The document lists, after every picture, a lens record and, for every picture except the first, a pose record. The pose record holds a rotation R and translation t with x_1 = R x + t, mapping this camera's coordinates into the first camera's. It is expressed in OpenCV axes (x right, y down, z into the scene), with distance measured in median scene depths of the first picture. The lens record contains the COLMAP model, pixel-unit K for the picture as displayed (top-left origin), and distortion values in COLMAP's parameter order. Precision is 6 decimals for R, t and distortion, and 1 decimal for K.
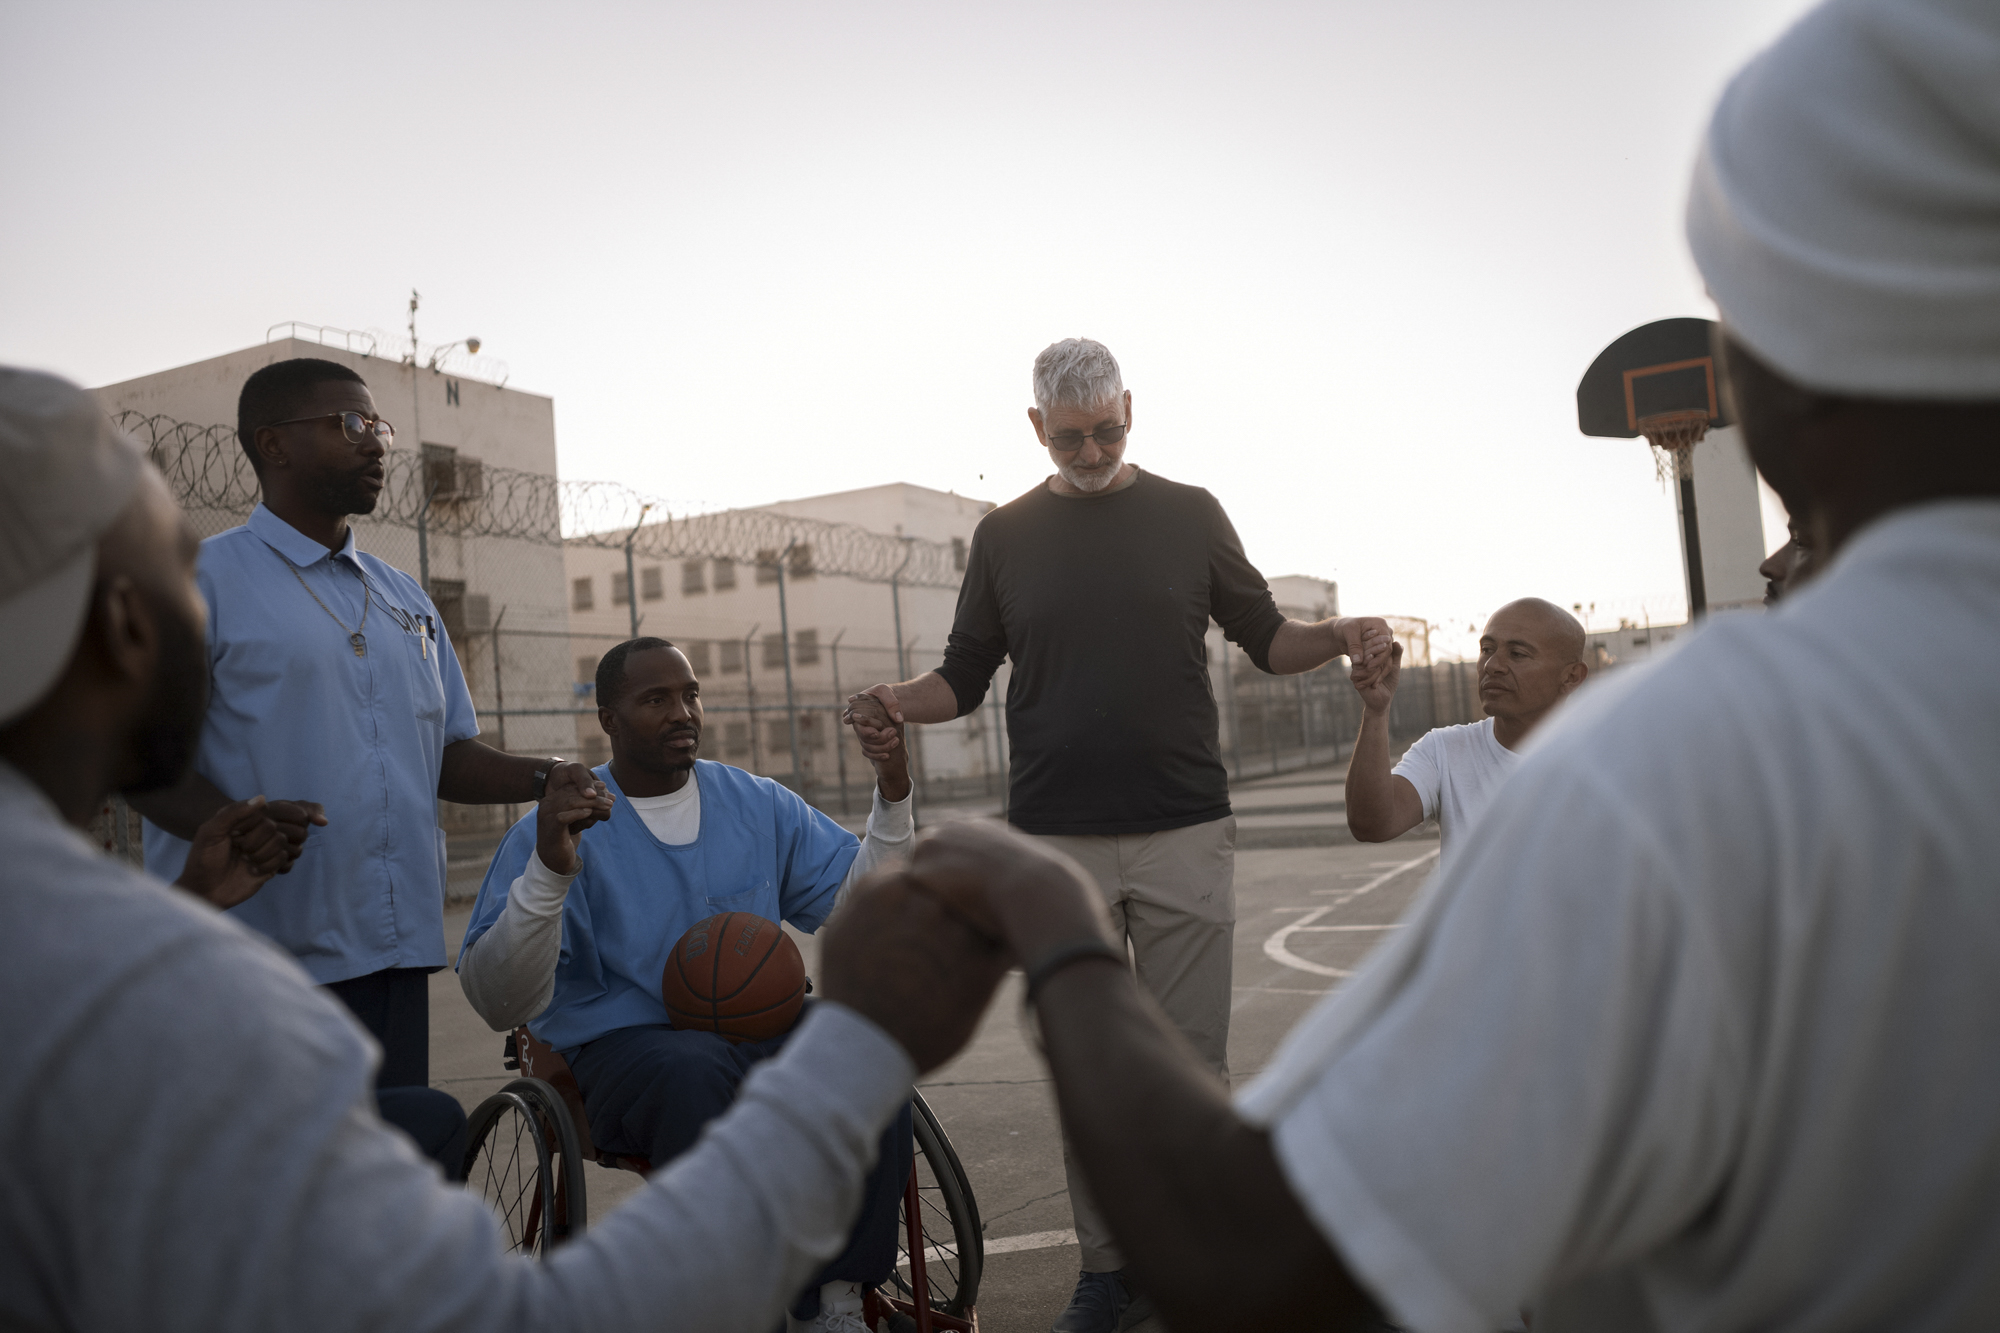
lens RADIAL K [[1603.1, 0, 1009.3], [0, 1603.1, 658.0], [0, 0, 1]] dist [-0.005265, 0.002766]
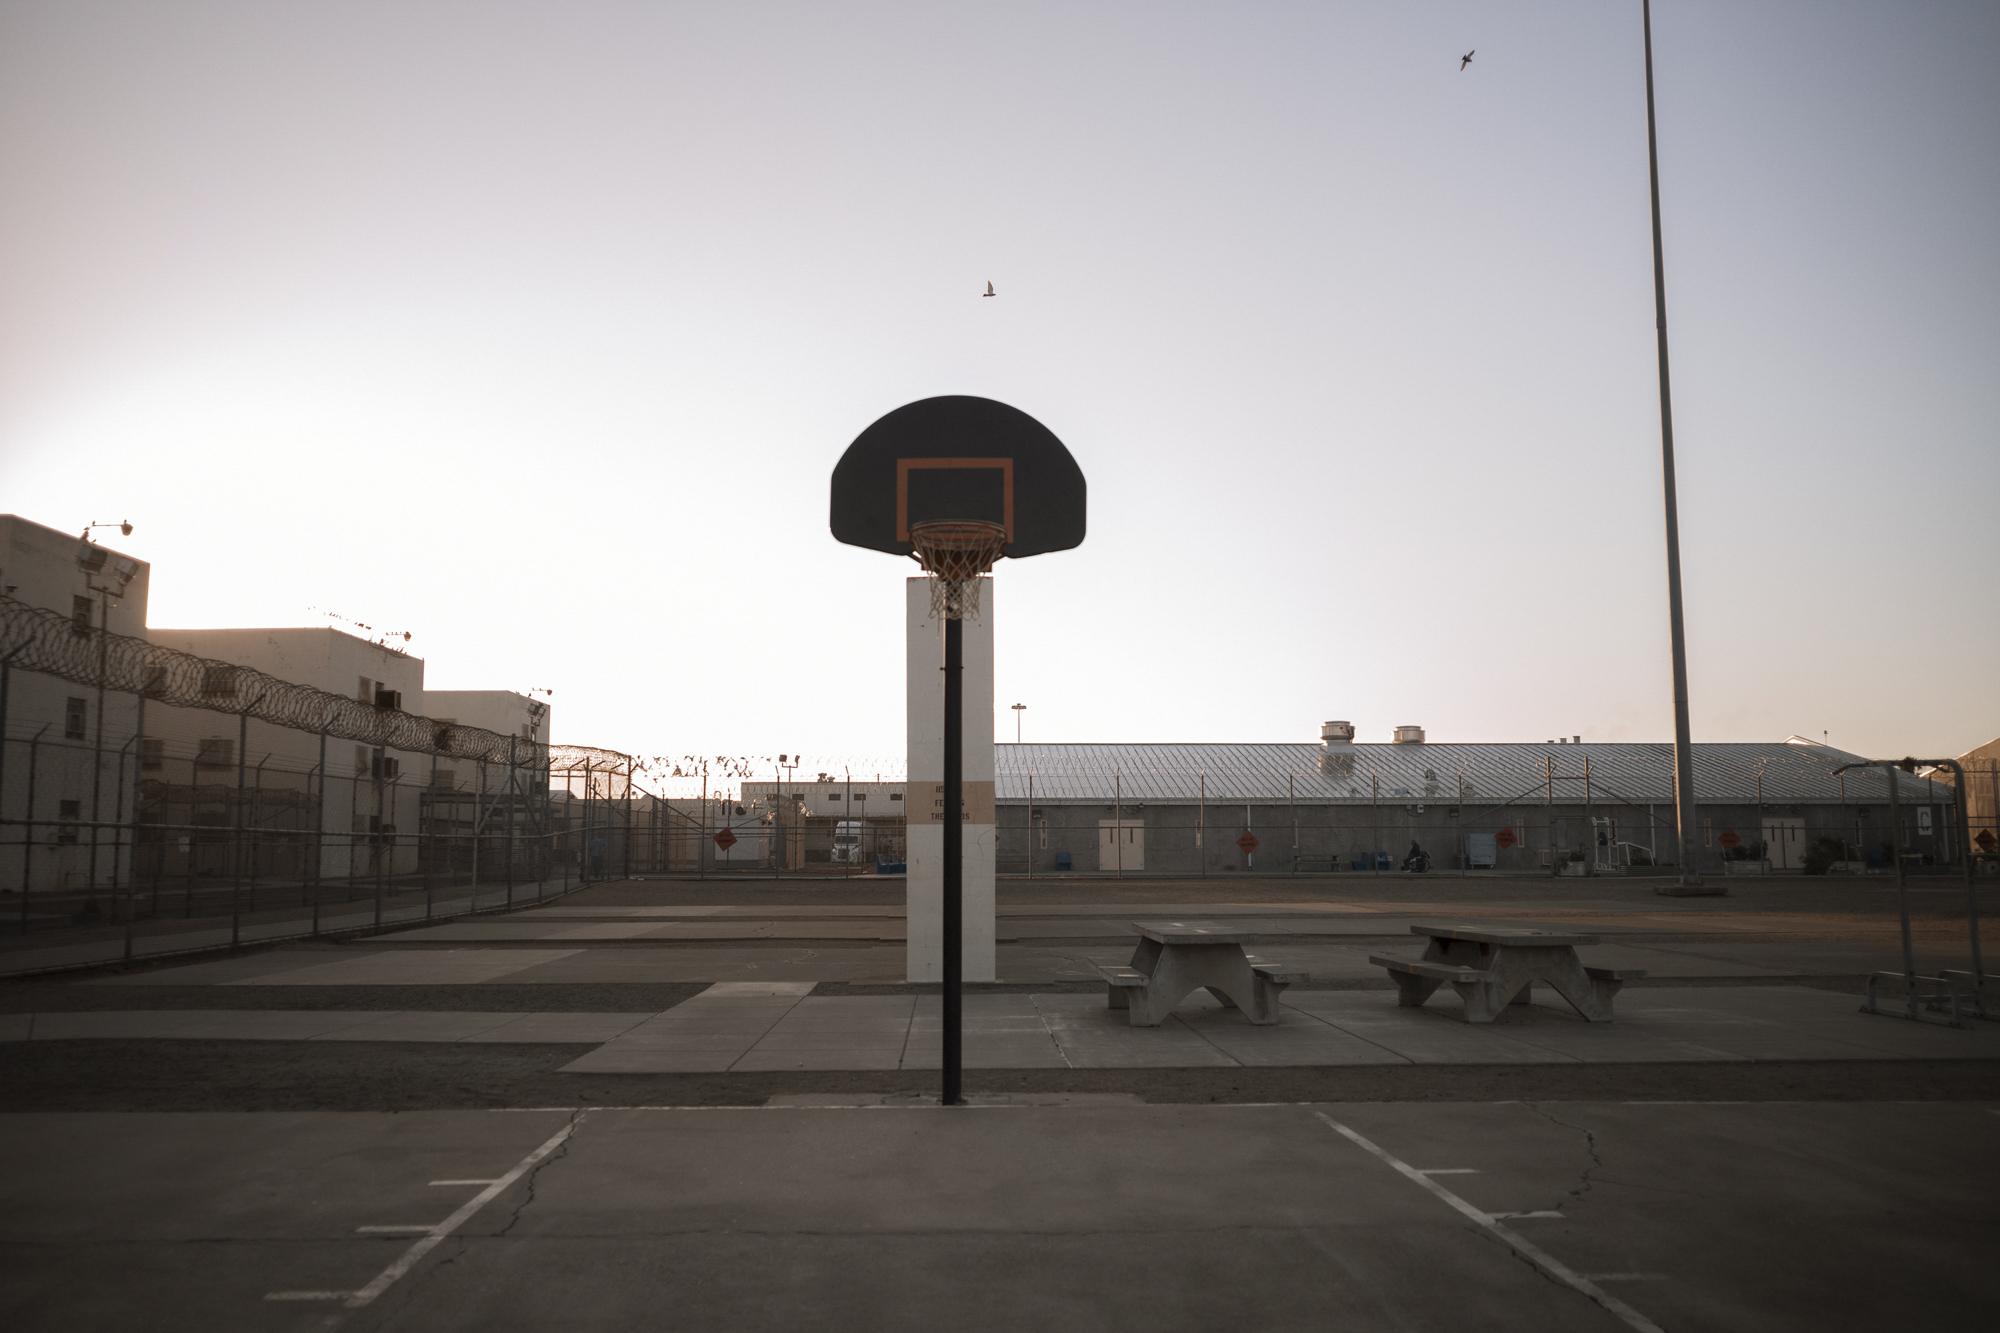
lens RADIAL K [[1603.1, 0, 986.0], [0, 1603.1, 655.1], [0, 0, 1]] dist [-0.005265, 0.002766]
pose [[0.887240, 0.132158, 0.441973, 0.031836], [-0.095387, 0.989937, -0.104525, -0.006346], [-0.451339, 0.050580, 0.890918, 0.097094]]
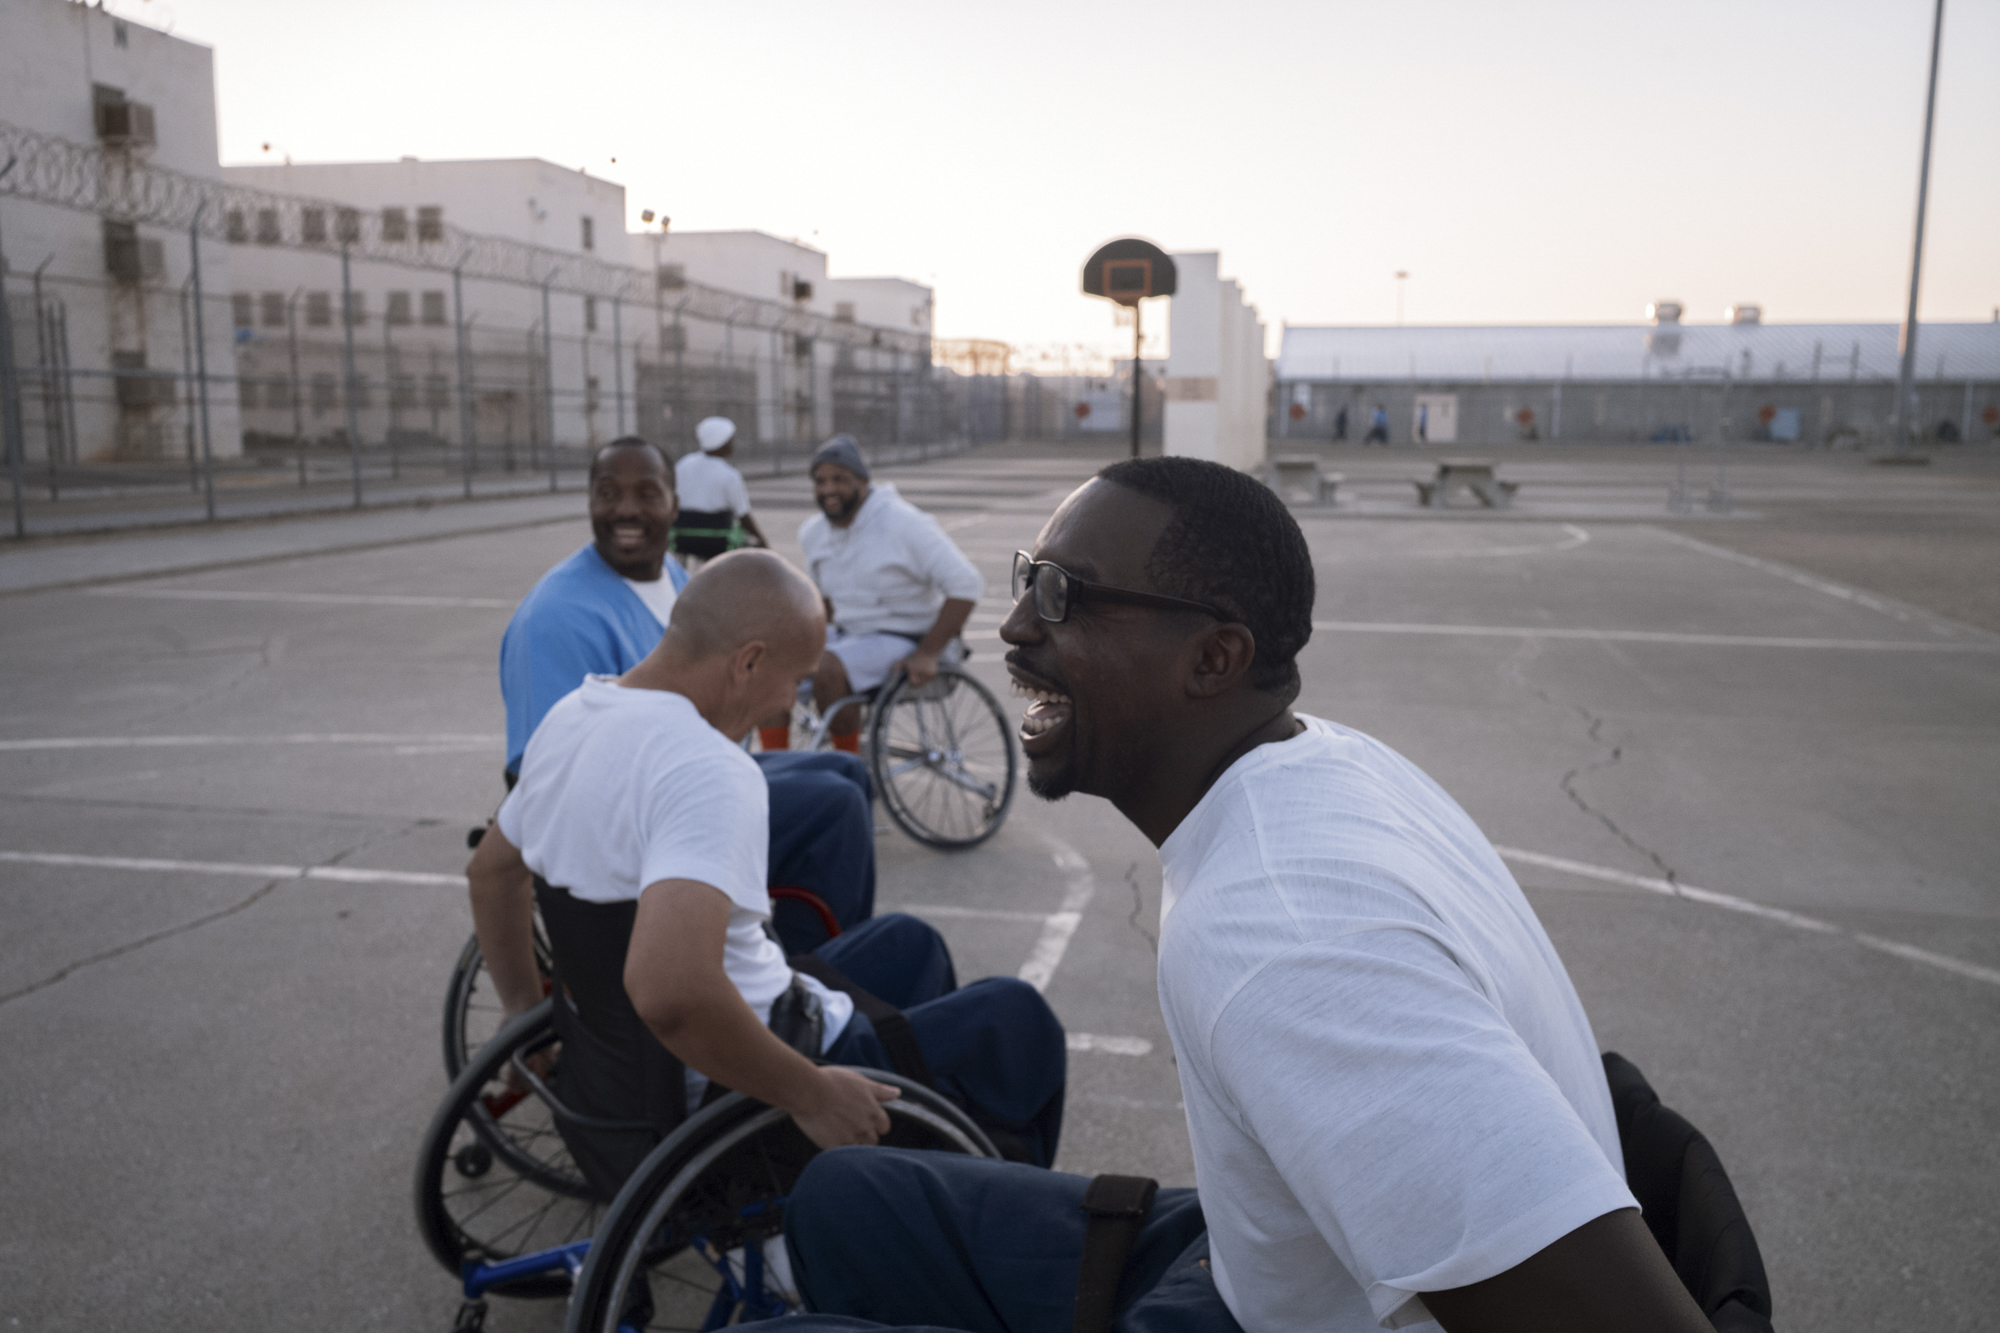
lens RADIAL K [[1603.1, 0, 1002.0], [0, 1603.1, 666.8], [0, 0, 1]] dist [-0.005265, 0.002766]
pose [[0.964488, 0.046462, 0.260008, -0.047868], [-0.097172, 0.977784, 0.185729, -0.013873], [-0.245602, -0.204399, 0.947576, -0.205997]]
